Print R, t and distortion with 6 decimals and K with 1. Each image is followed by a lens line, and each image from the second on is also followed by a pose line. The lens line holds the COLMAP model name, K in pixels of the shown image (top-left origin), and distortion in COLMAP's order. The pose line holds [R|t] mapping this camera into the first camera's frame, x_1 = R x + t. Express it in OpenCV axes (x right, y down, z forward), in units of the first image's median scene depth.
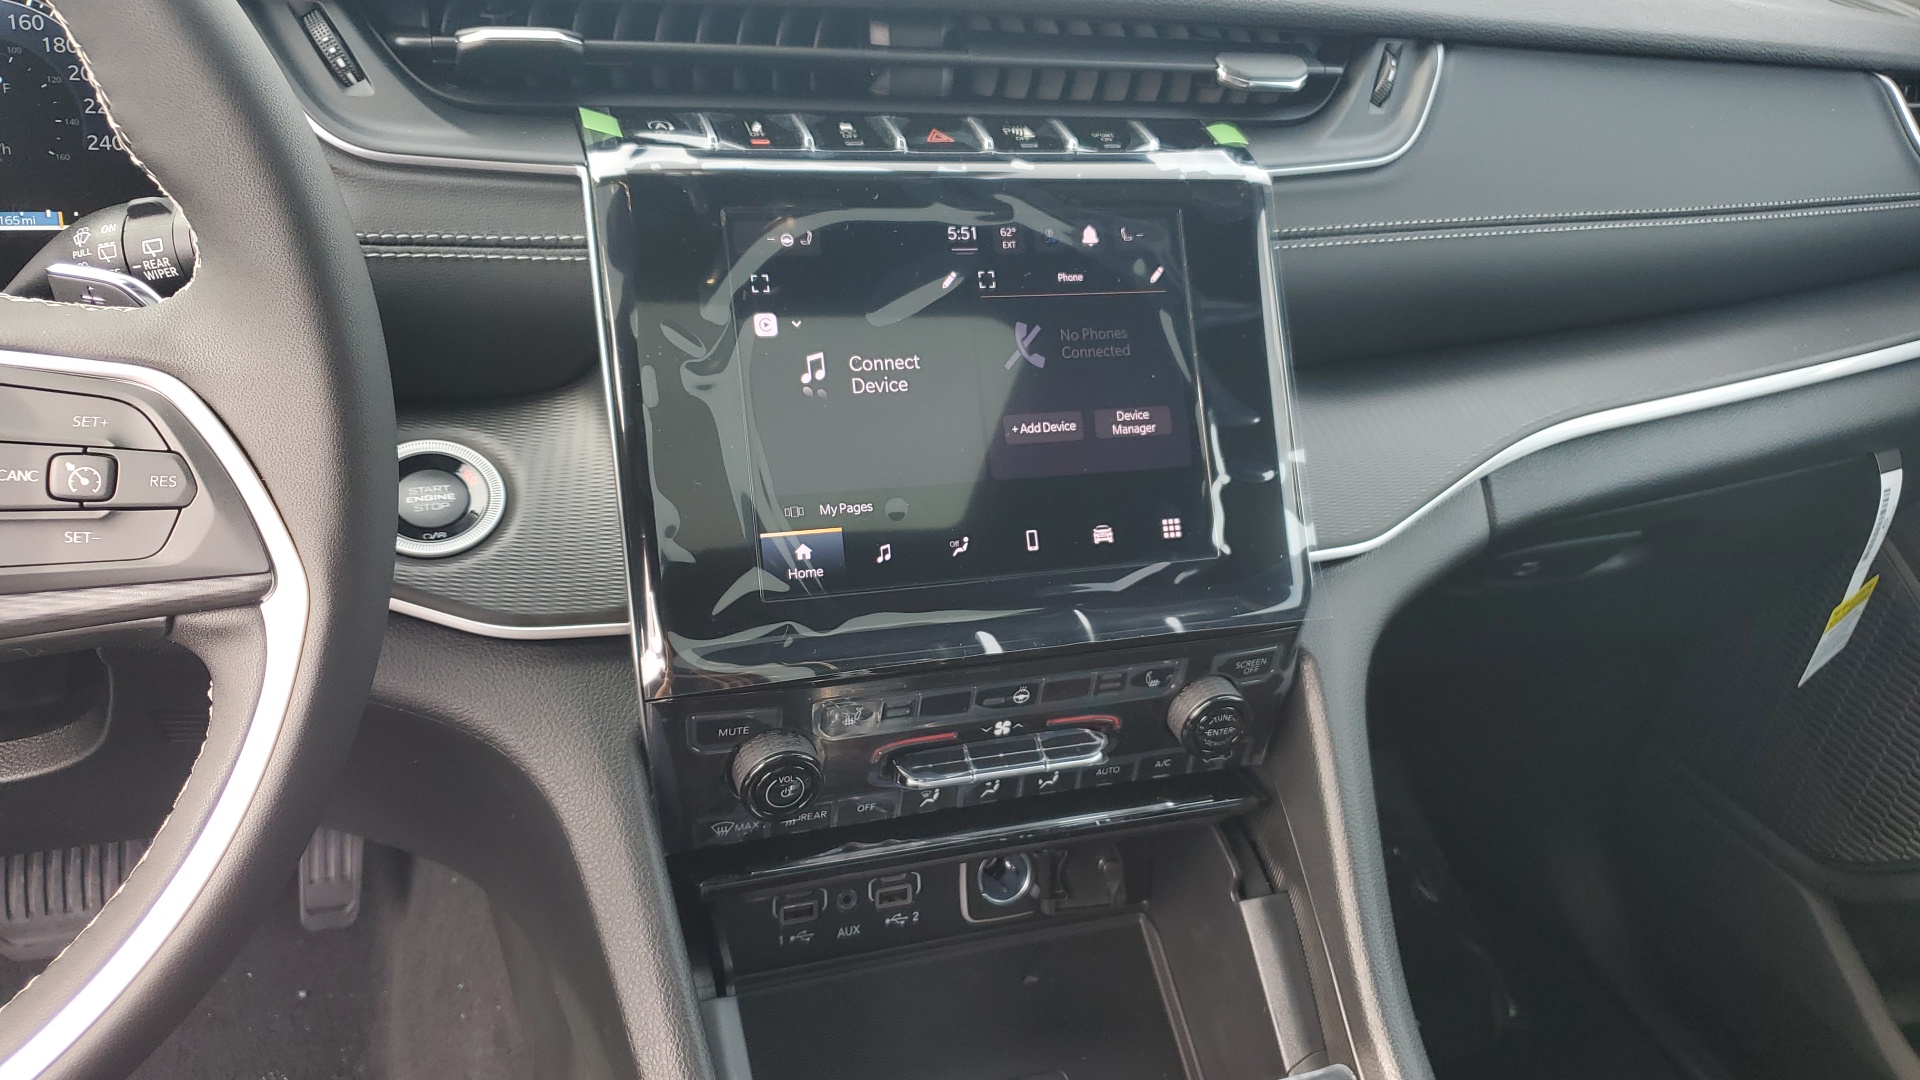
lens RADIAL K [[1593.2, 0, 990.7], [0, 1593.2, 537.4], [0, 0, 1]] dist [0.102613, -0.165956]
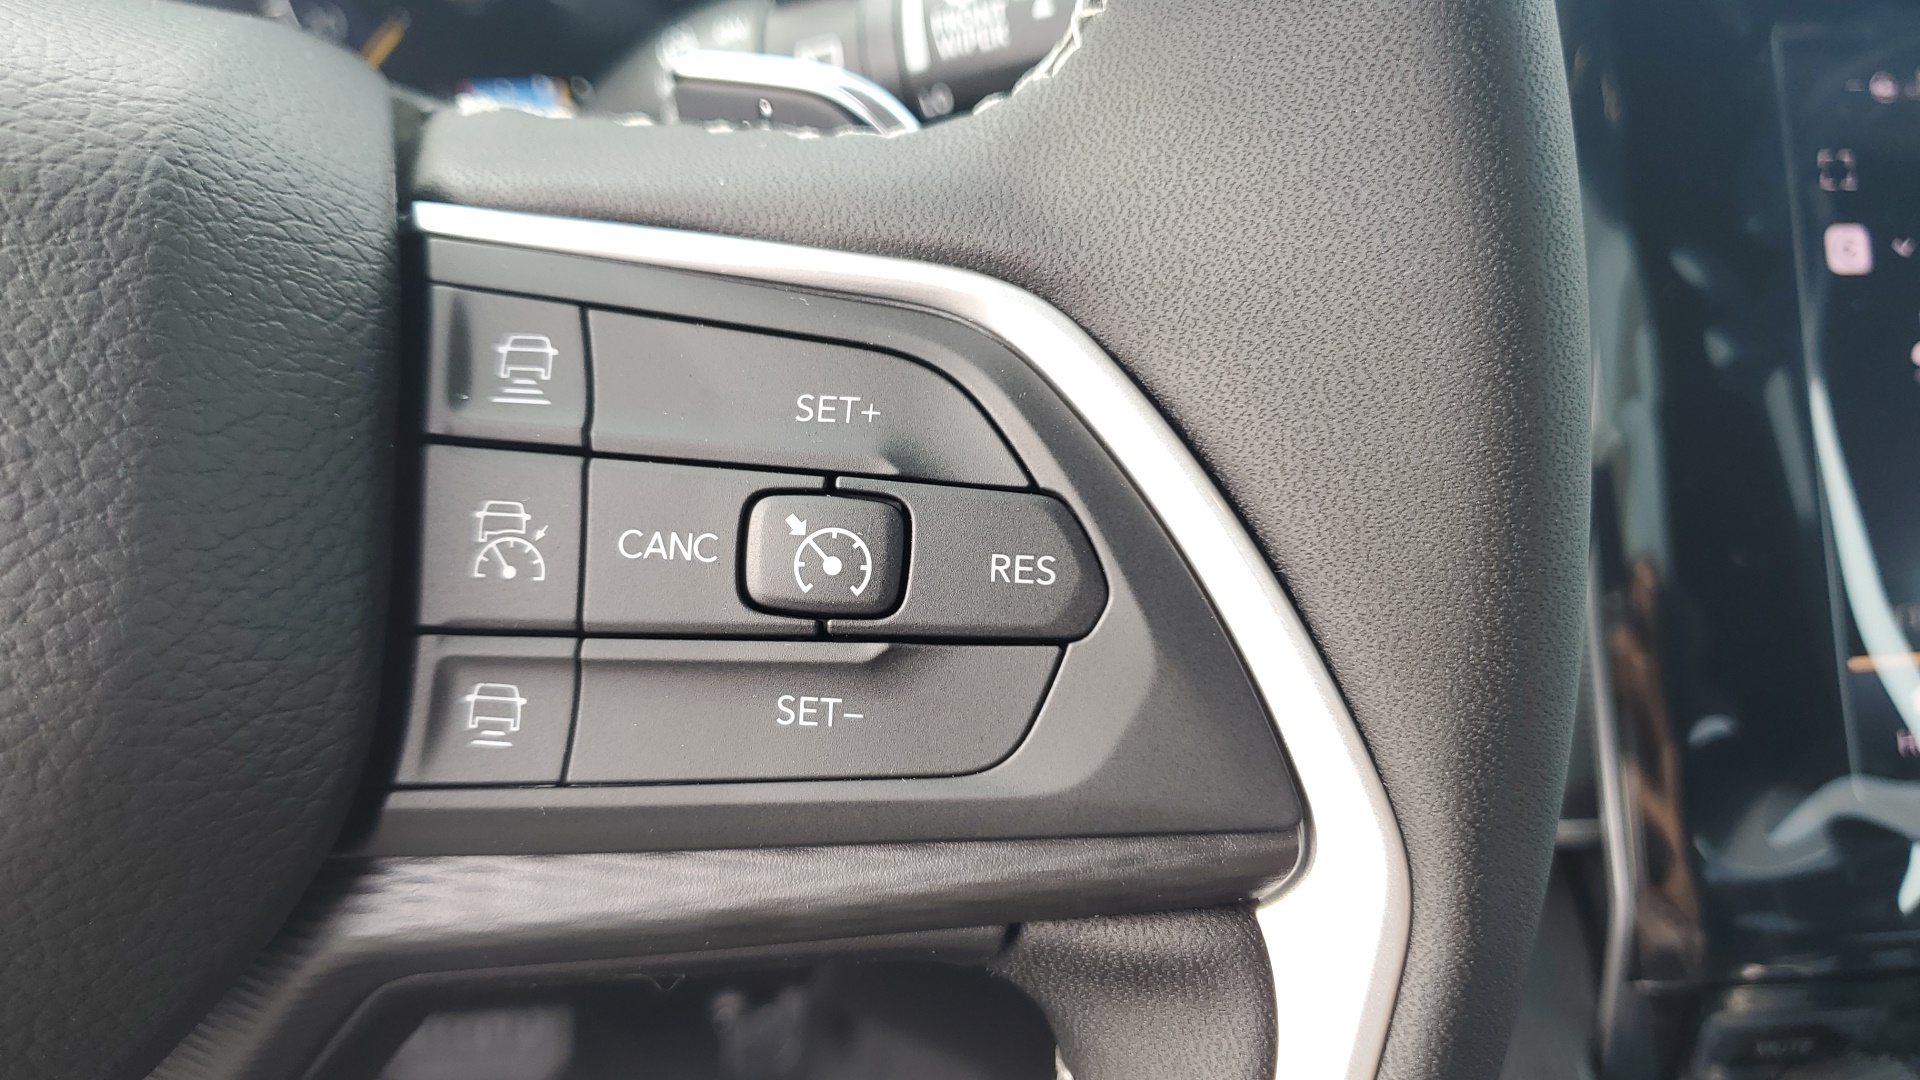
lens RADIAL K [[1570.3, 0, 955.2], [0, 1570.3, 533.4], [0, 0, 1]] dist [0.252817, -0.707294]
pose [[0.979028, 0.027248, -0.201895, -0.299838], [-0.030042, 0.999490, -0.010790, -0.025530], [0.201498, 0.016629, 0.979348, 0.422384]]
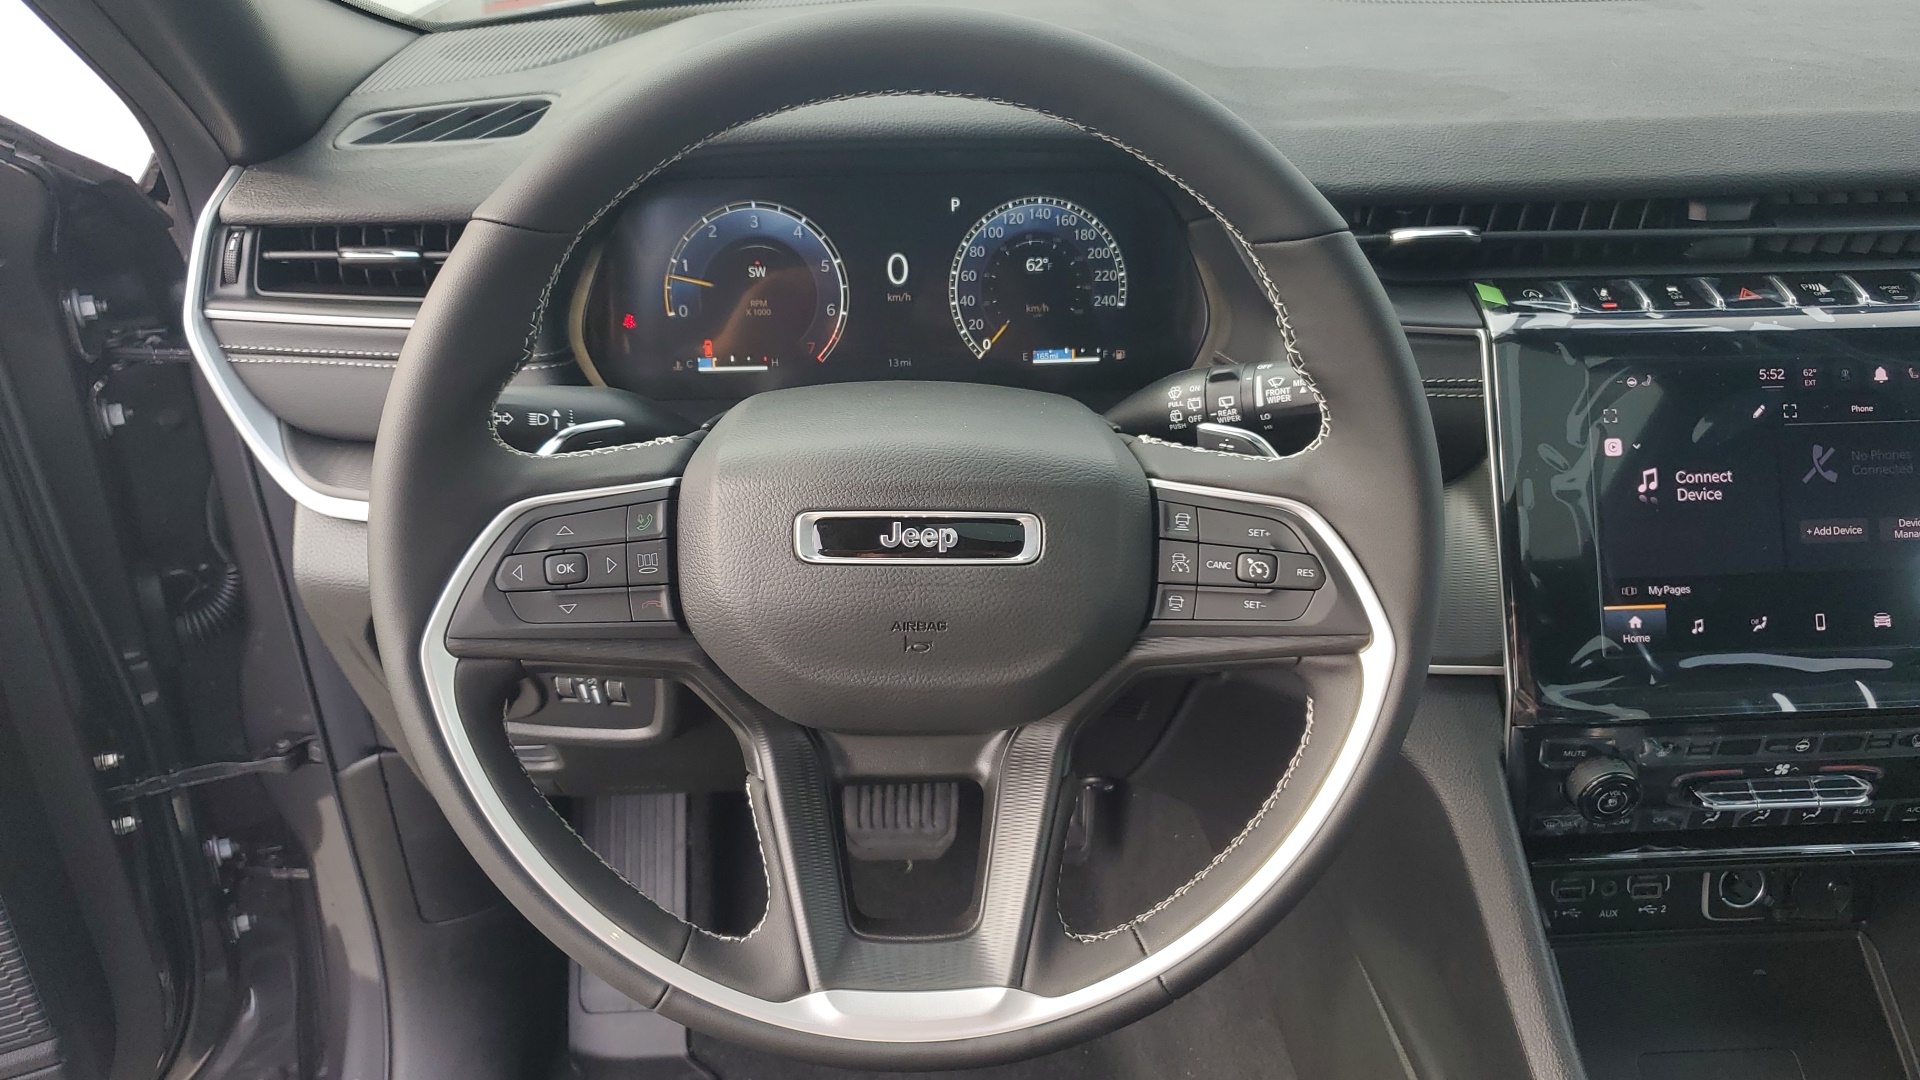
lens RADIAL K [[1544.5, 0, 969.5], [0, 1544.5, 540.7], [0, 0, 1]] dist [0.080361, -0.098352]
pose [[0.954014, 0.053230, -0.294998, -0.250372], [-0.049496, 0.998572, 0.020115, -0.053188], [0.295647, -0.004589, 0.955286, -0.365154]]
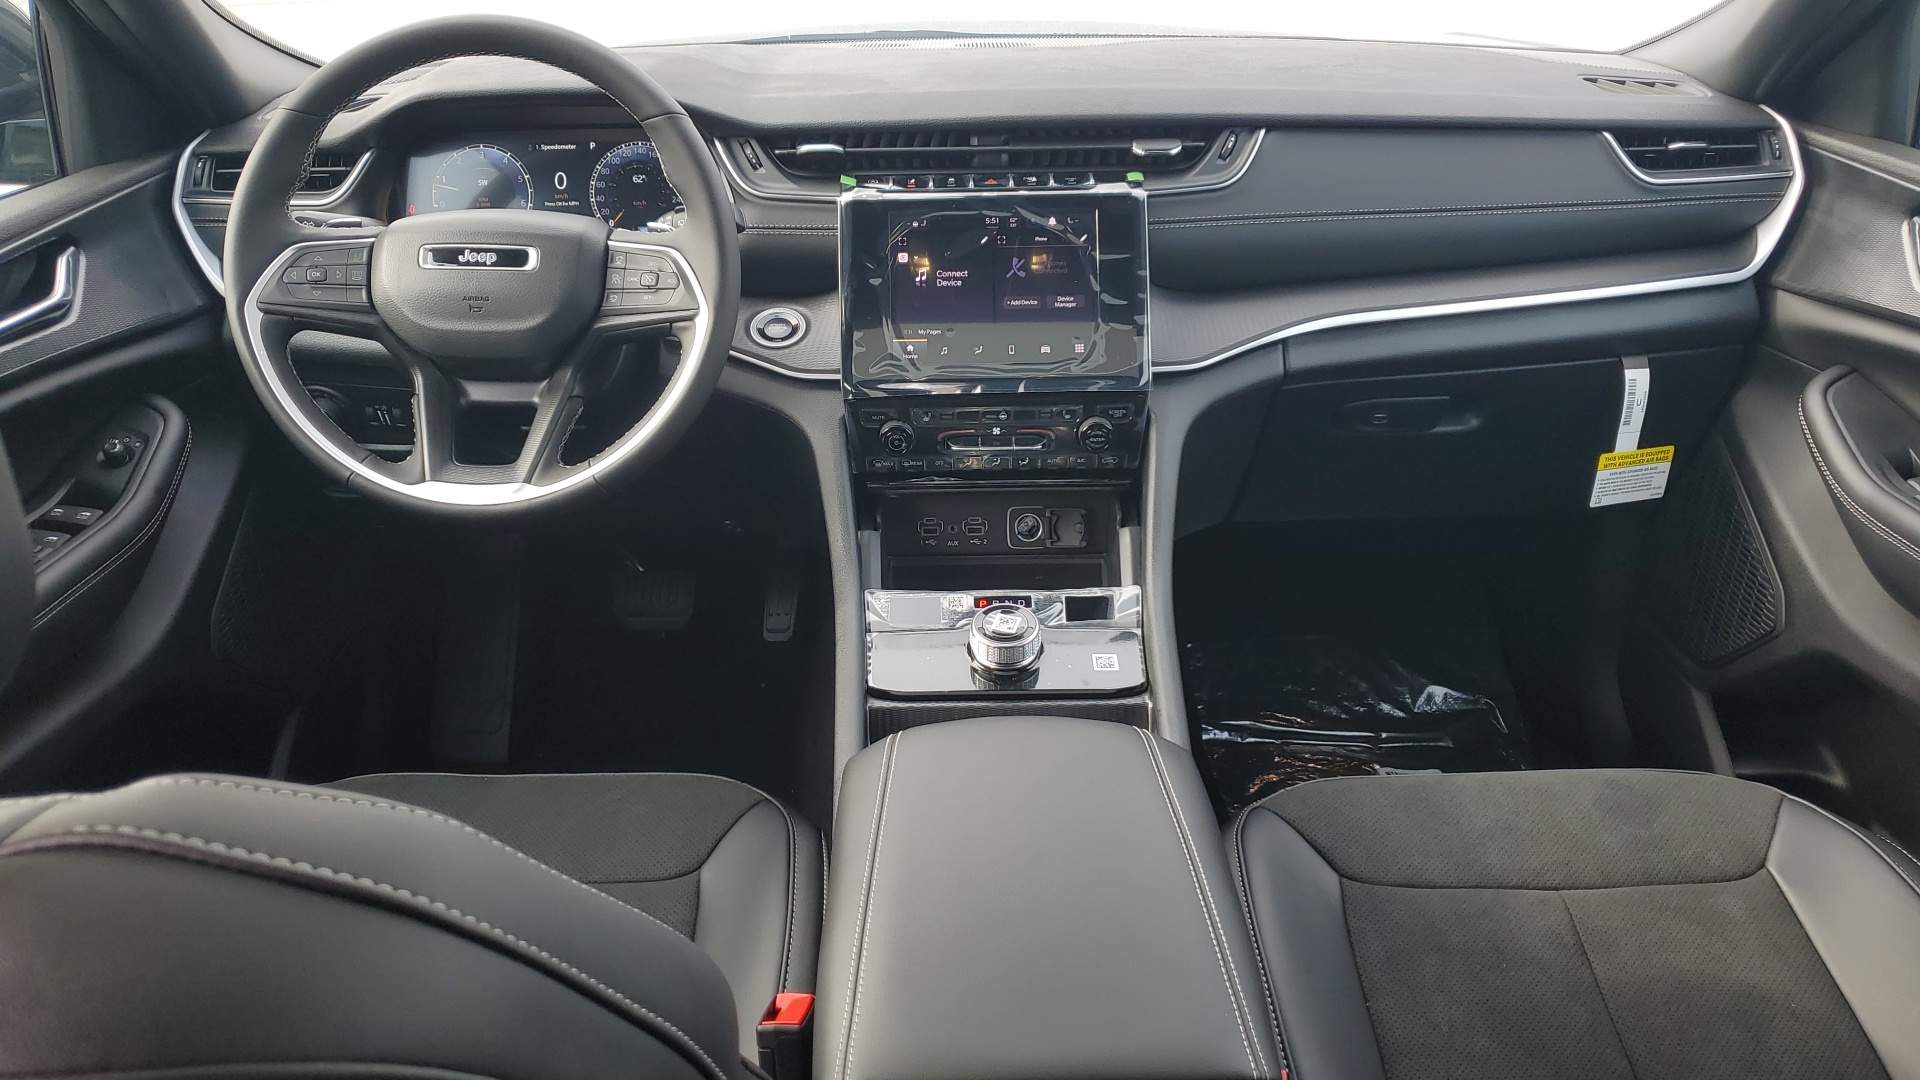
lens RADIAL K [[1570.3, 0, 955.2], [0, 1570.3, 533.4], [0, 0, 1]] dist [0.252817, -0.707294]
pose [[0.926361, 0.027808, -0.375608, 0.824144], [-0.063292, 0.994582, -0.082465, 0.465285], [0.371280, 0.100165, 0.923103, -1.130157]]
